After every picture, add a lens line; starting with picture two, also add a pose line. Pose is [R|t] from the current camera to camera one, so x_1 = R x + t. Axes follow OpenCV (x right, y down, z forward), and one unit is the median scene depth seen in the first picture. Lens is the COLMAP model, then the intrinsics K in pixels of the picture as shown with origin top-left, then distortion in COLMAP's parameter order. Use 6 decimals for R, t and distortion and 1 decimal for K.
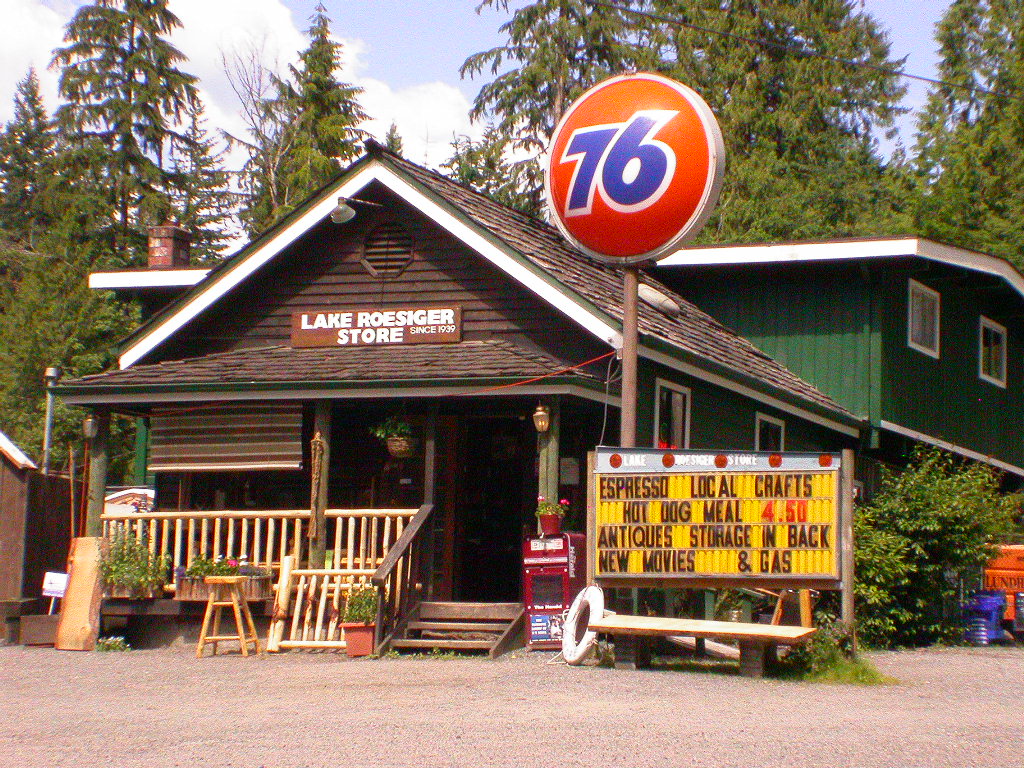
lens RADIAL K [[2719.4, 0, 512.0], [0, 2719.4, 384.0], [0, 0, 1]] dist [0.487273, -0.348829]
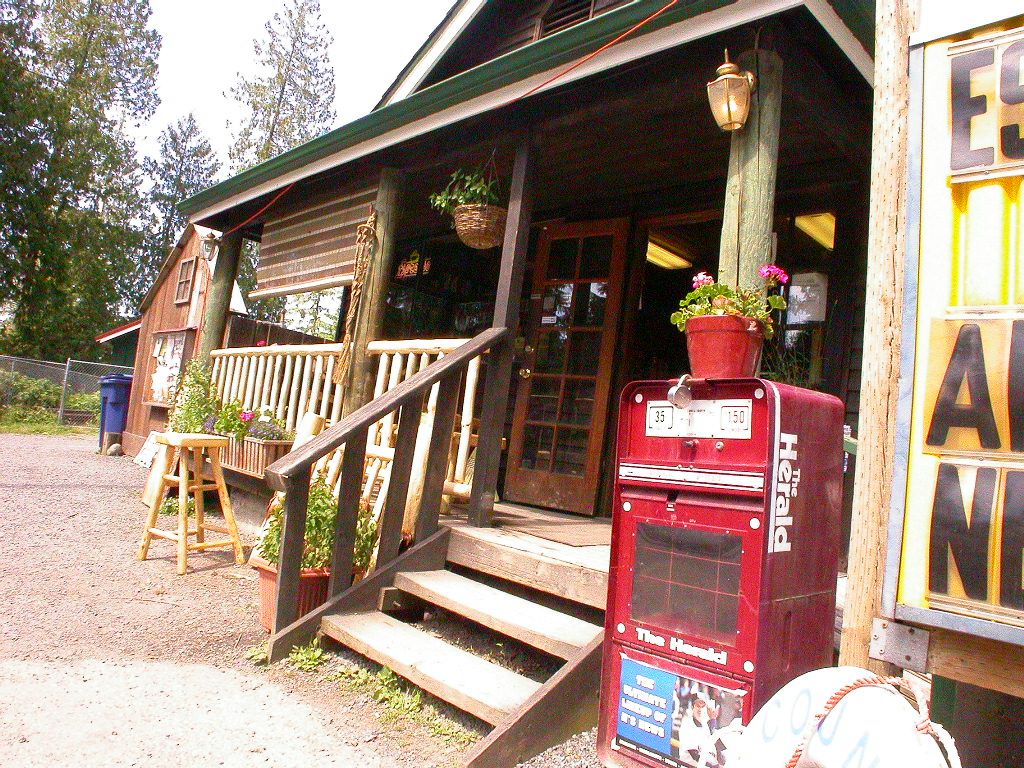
lens RADIAL K [[738.3, 0, 513.2], [0, 738.3, 373.6], [0, 0, 1]] dist [-0.112100, 0.001348]
pose [[0.924801, 0.059876, -0.375709, 0.023322], [-0.068745, 0.997582, -0.010234, 0.056332], [0.374188, 0.035292, 0.926681, 0.924049]]
